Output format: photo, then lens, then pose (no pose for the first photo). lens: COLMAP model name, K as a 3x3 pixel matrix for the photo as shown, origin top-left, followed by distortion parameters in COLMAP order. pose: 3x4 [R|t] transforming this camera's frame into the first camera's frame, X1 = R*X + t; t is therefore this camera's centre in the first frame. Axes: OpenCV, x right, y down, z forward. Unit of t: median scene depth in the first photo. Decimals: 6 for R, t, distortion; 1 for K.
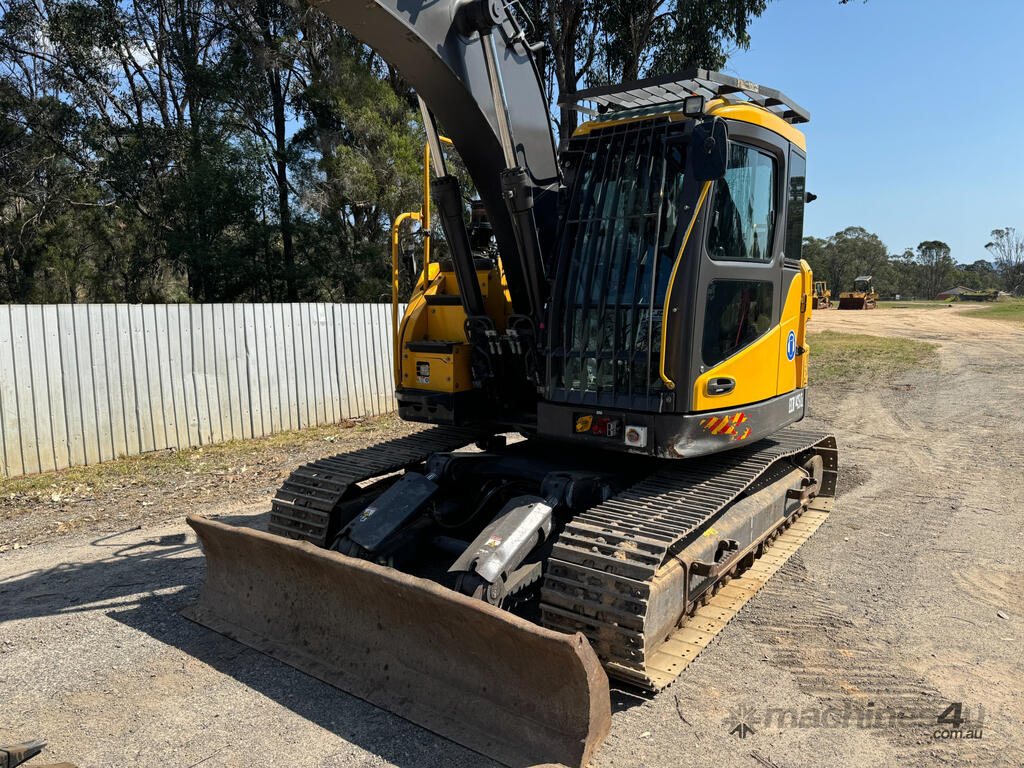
lens RADIAL K [[776.2, 0, 501.3], [0, 776.2, 378.0], [0, 0, 1]] dist [0.086706, -0.116088]
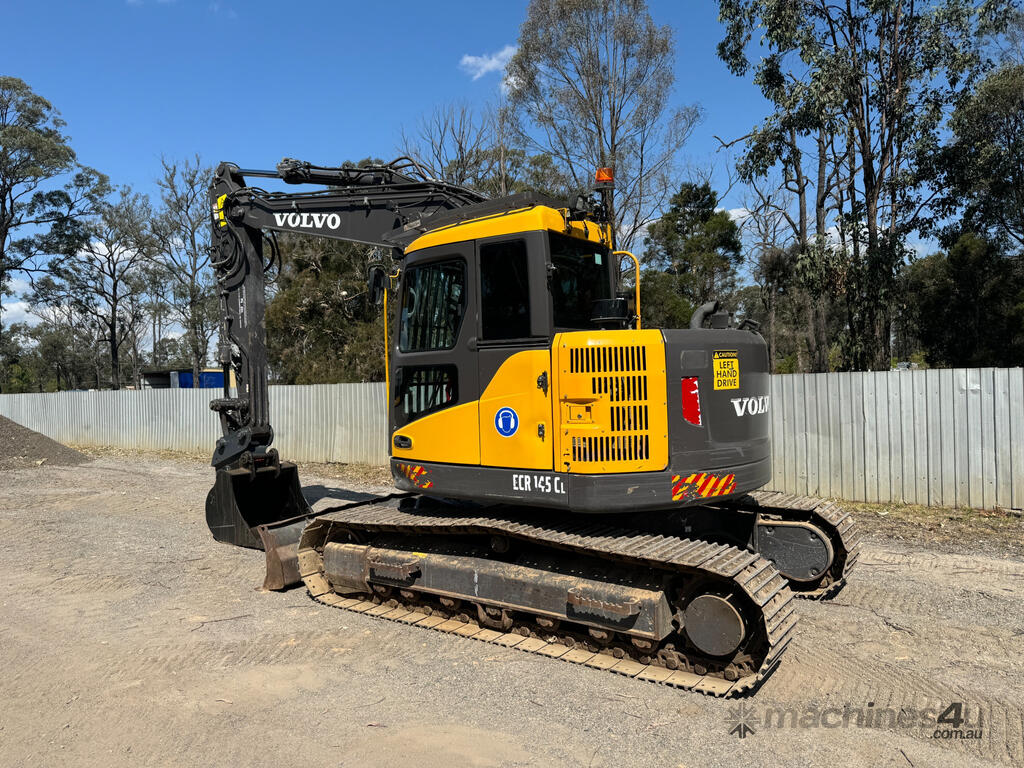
lens RADIAL K [[776.2, 0, 501.3], [0, 776.2, 378.0], [0, 0, 1]] dist [0.086706, -0.116088]
pose [[0.024711, -0.010030, -0.999644, 1.599998], [-0.069574, 0.997508, -0.011728, -0.094629], [0.997271, 0.069839, 0.023951, 1.106557]]
